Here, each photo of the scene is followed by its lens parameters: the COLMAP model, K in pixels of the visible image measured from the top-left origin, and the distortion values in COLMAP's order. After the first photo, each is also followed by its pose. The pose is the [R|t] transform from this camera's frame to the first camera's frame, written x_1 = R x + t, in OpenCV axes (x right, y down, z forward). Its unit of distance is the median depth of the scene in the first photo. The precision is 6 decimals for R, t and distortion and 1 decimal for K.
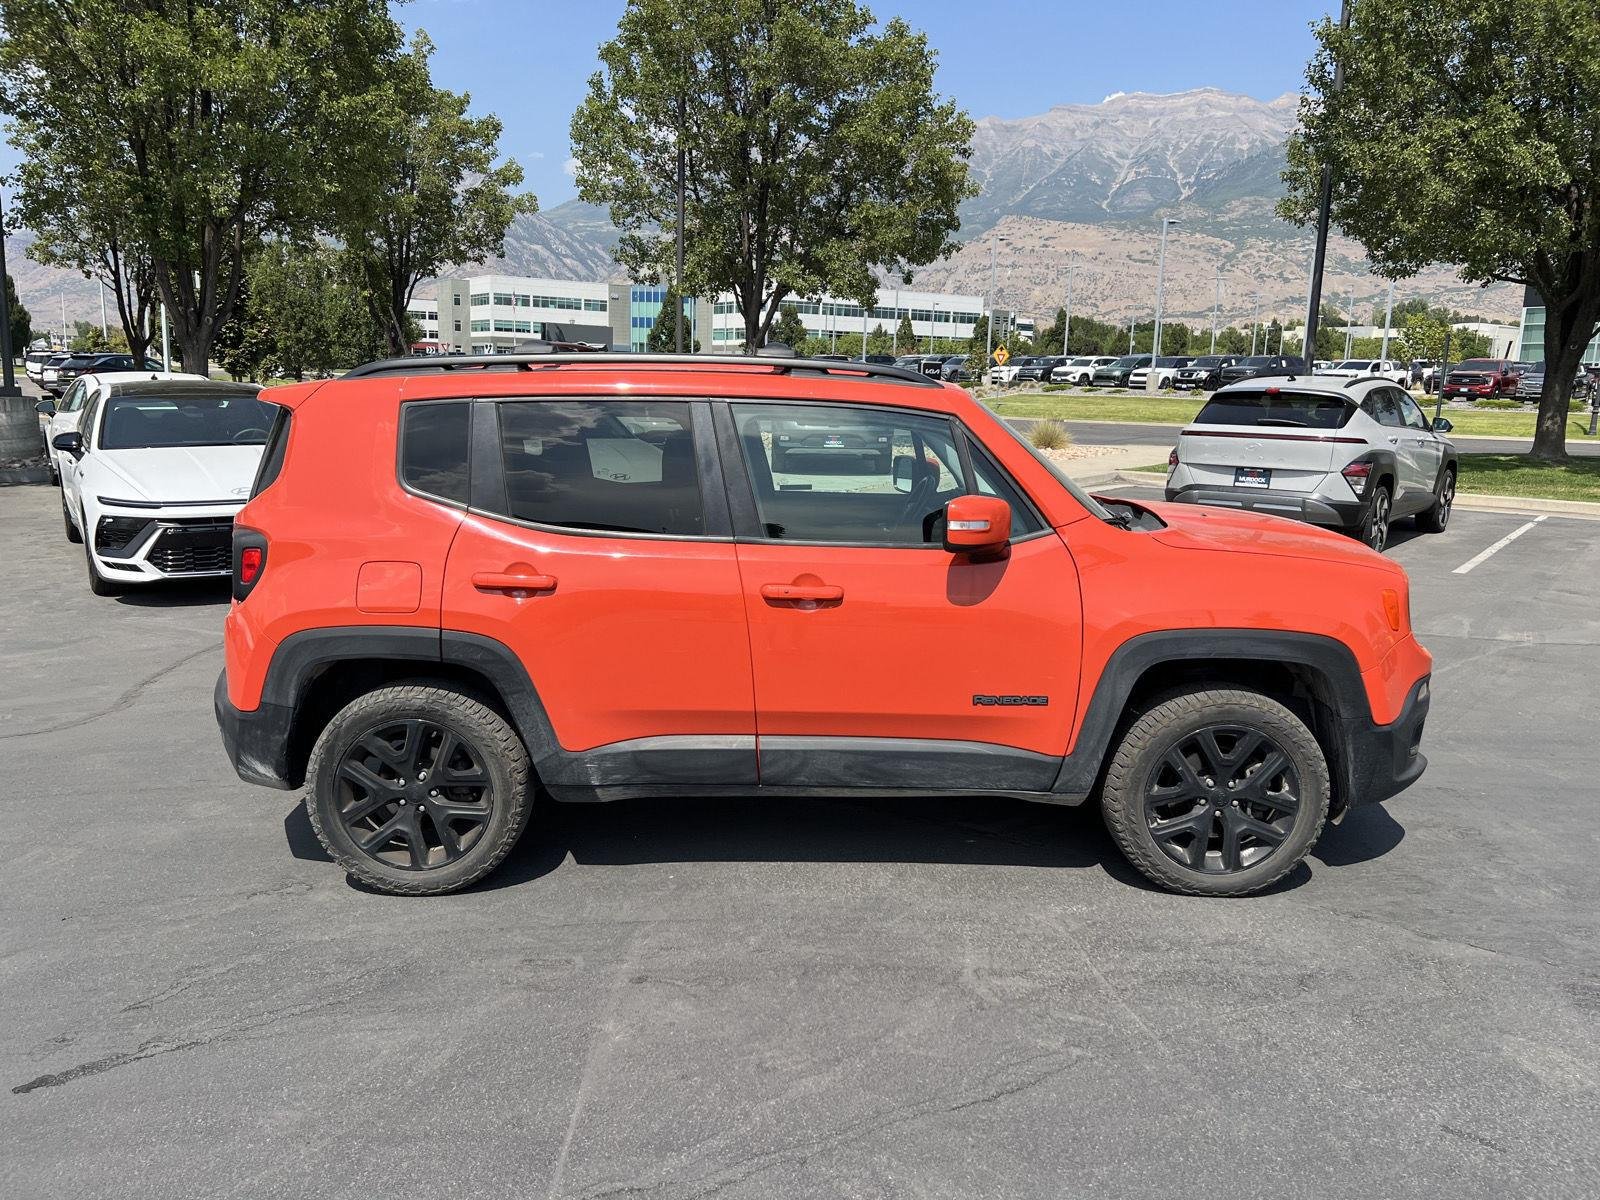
lens RADIAL K [[1229.3, 0, 803.6], [0, 1229.3, 596.0], [0, 0, 1]] dist [0.029615, -0.035585]
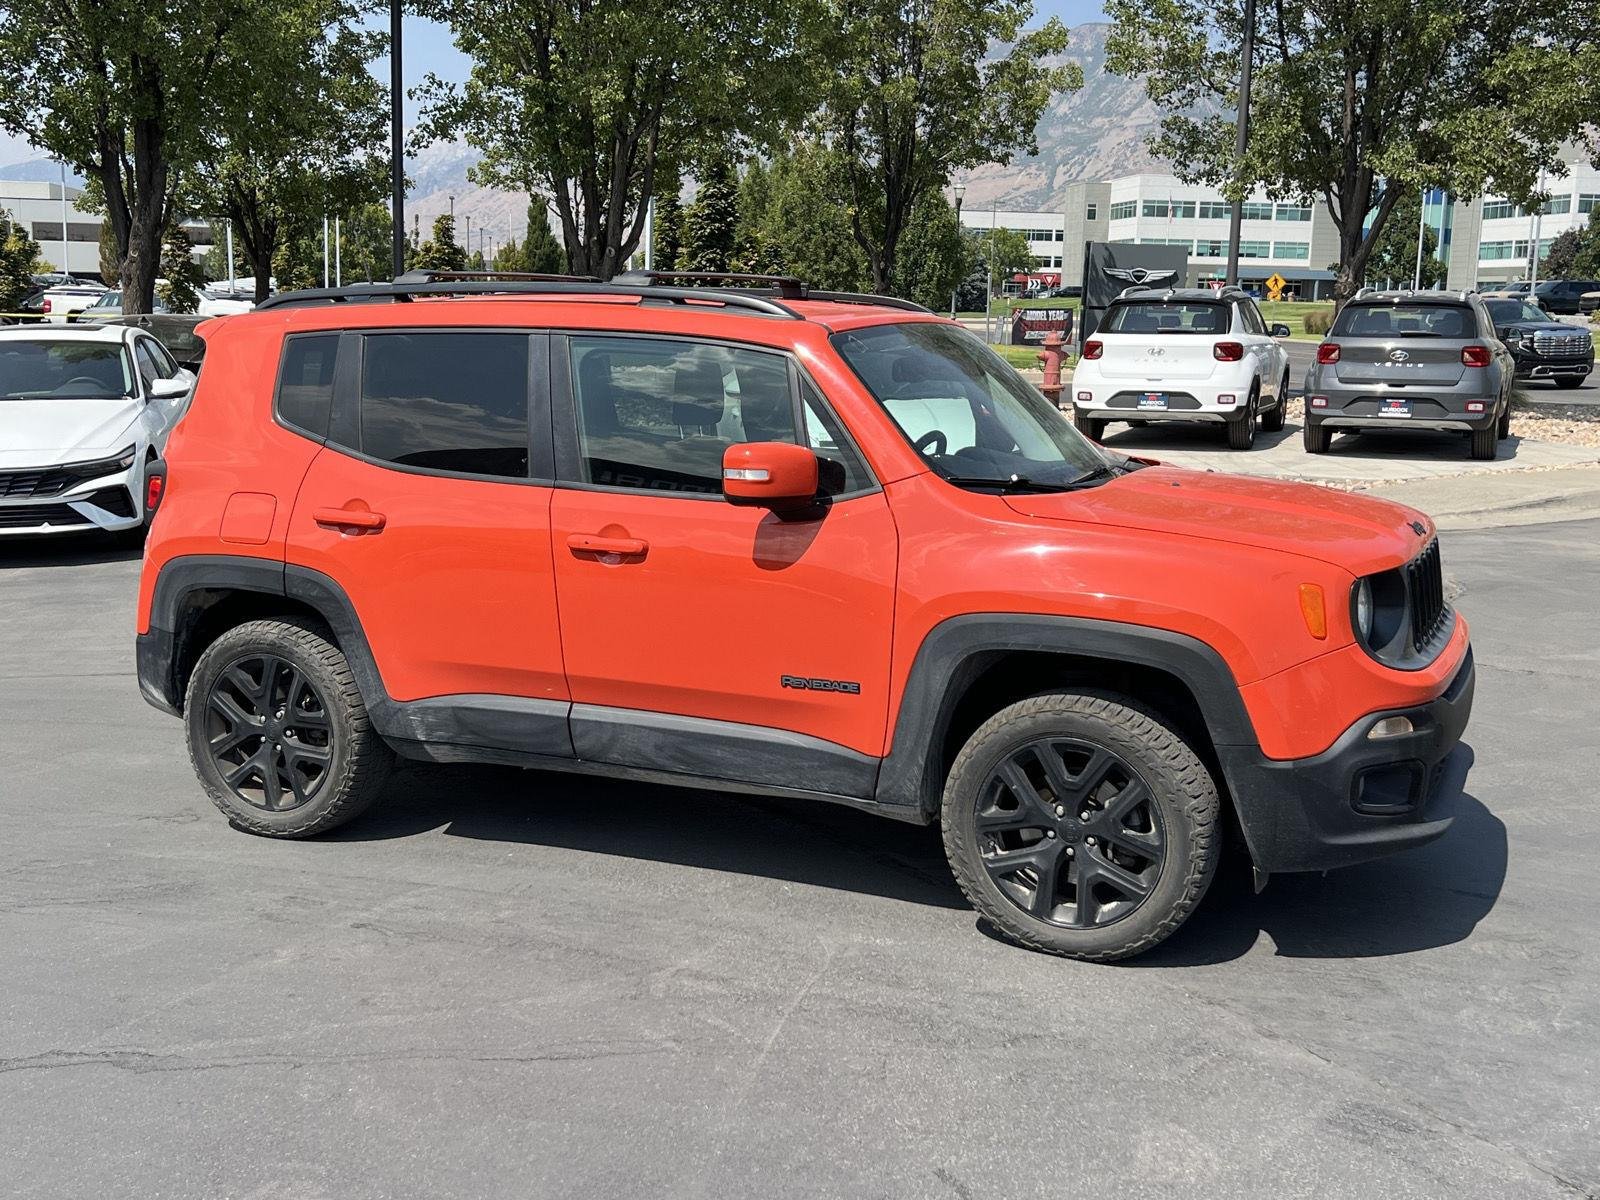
lens RADIAL K [[1817.3, 0, 791.4], [0, 1817.3, 606.5], [0, 0, 1]] dist [0.049847, 0.000000]
pose [[0.903633, 0.063537, -0.423569, 0.666414], [-0.072319, 0.997371, -0.004675, 0.037449], [0.422158, 0.034857, 0.905852, -0.146192]]
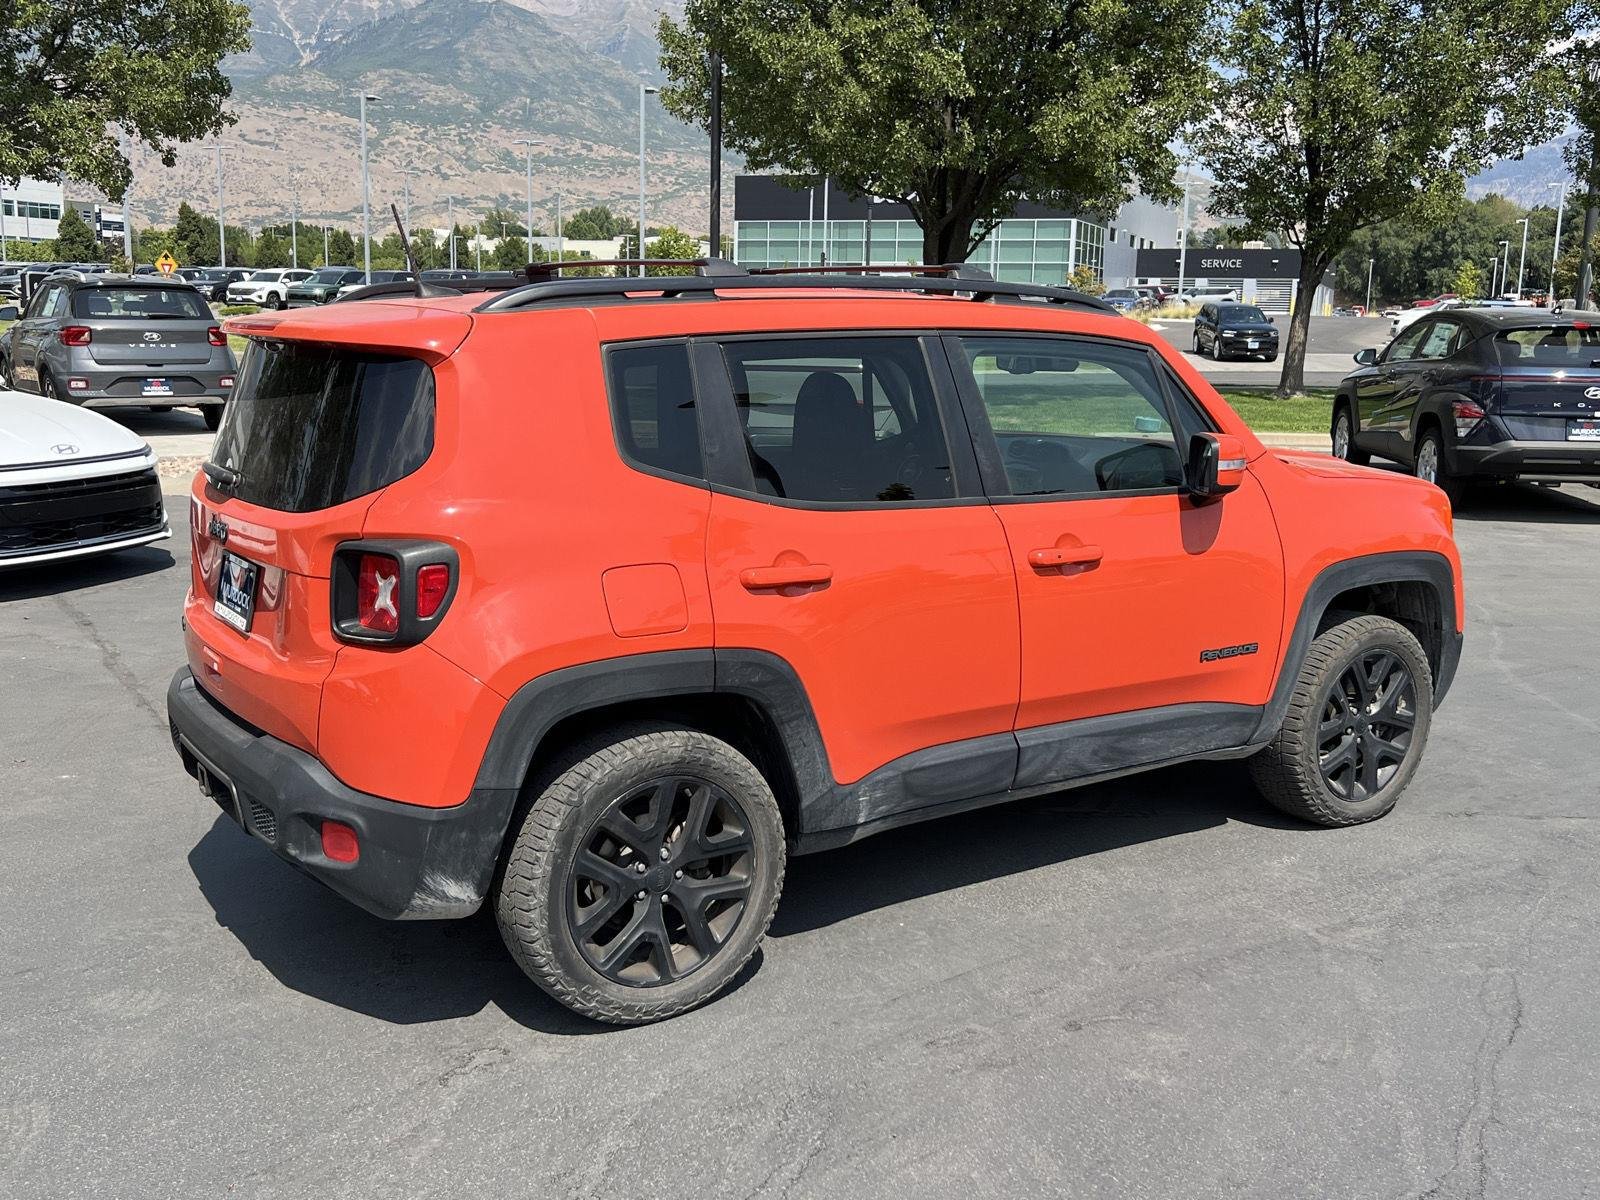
lens RADIAL K [[1577.5, 0, 811.0], [0, 1577.5, 601.8], [0, 0, 1]] dist [0.016970, 0.000000]
pose [[0.833708, -0.105384, 0.542056, -0.726599], [0.097002, 0.994306, 0.044115, -0.035661], [-0.543619, 0.015801, 0.839184, 0.164315]]
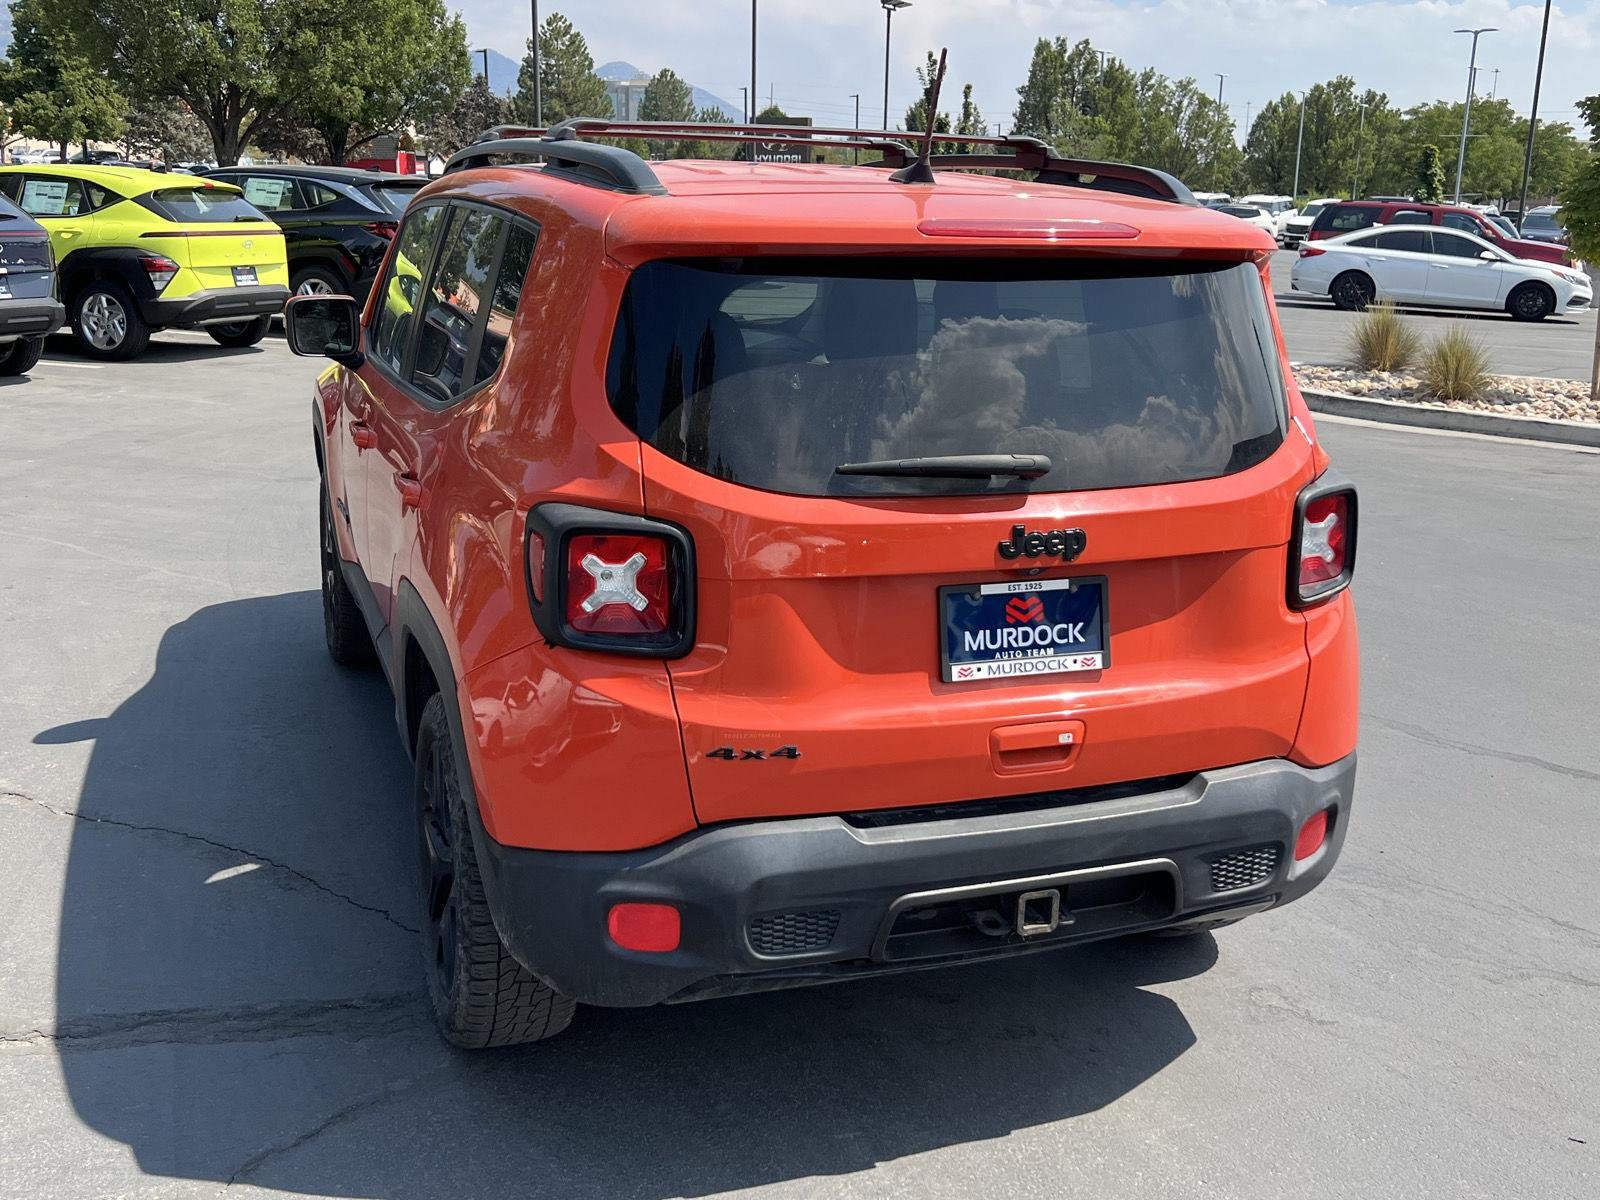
lens RADIAL K [[1573.2, 0, 799.8], [0, 1573.2, 605.0], [0, 0, 1]] dist [0.020083, 0.000000]
pose [[-0.331242, -0.263417, 0.906030, -1.054618], [0.141580, 0.935492, 0.323744, -0.269777], [-0.932863, 0.235514, -0.272580, 1.443841]]
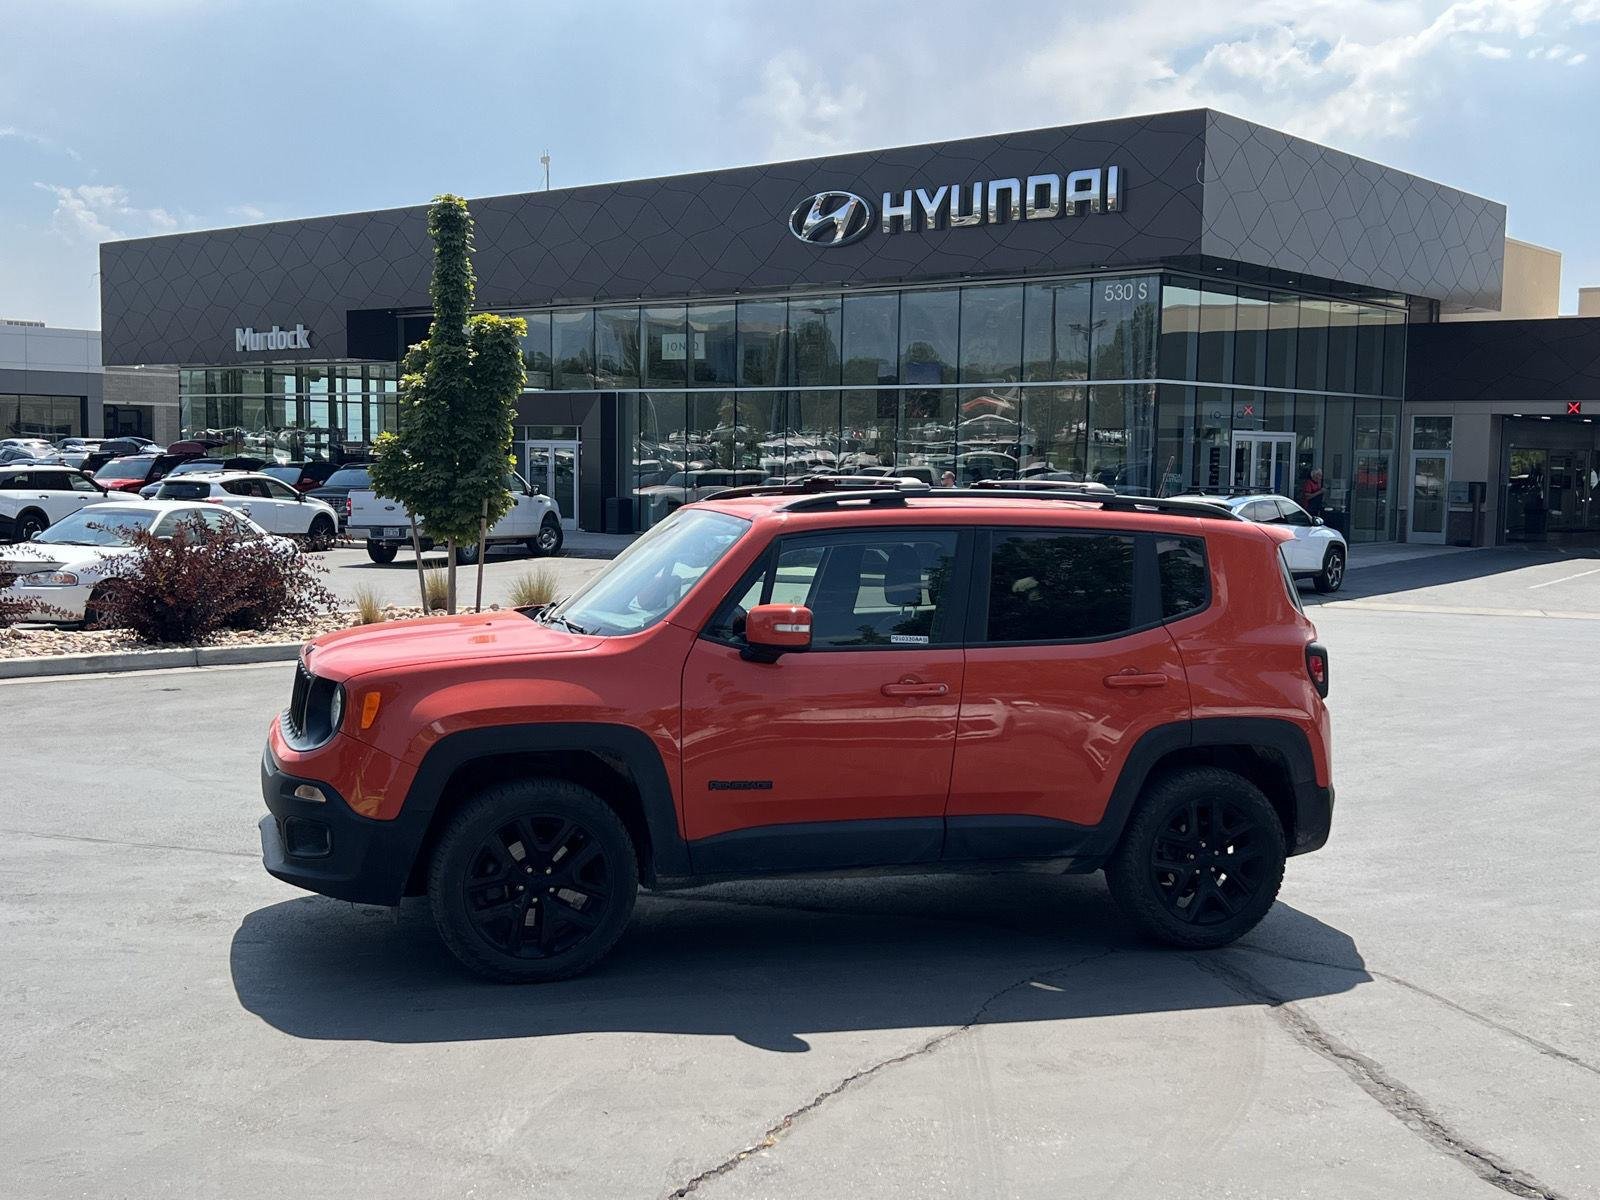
lens RADIAL K [[1796.1, 0, 797.4], [0, 1796.1, 589.0], [0, 0, 1]] dist [0.026554, 0.000000]
pose [[-0.958838, -0.021716, -0.283123, 0.557651], [-0.091644, 0.967381, 0.236166, -0.548497], [0.268759, 0.252392, -0.929552, 2.868959]]
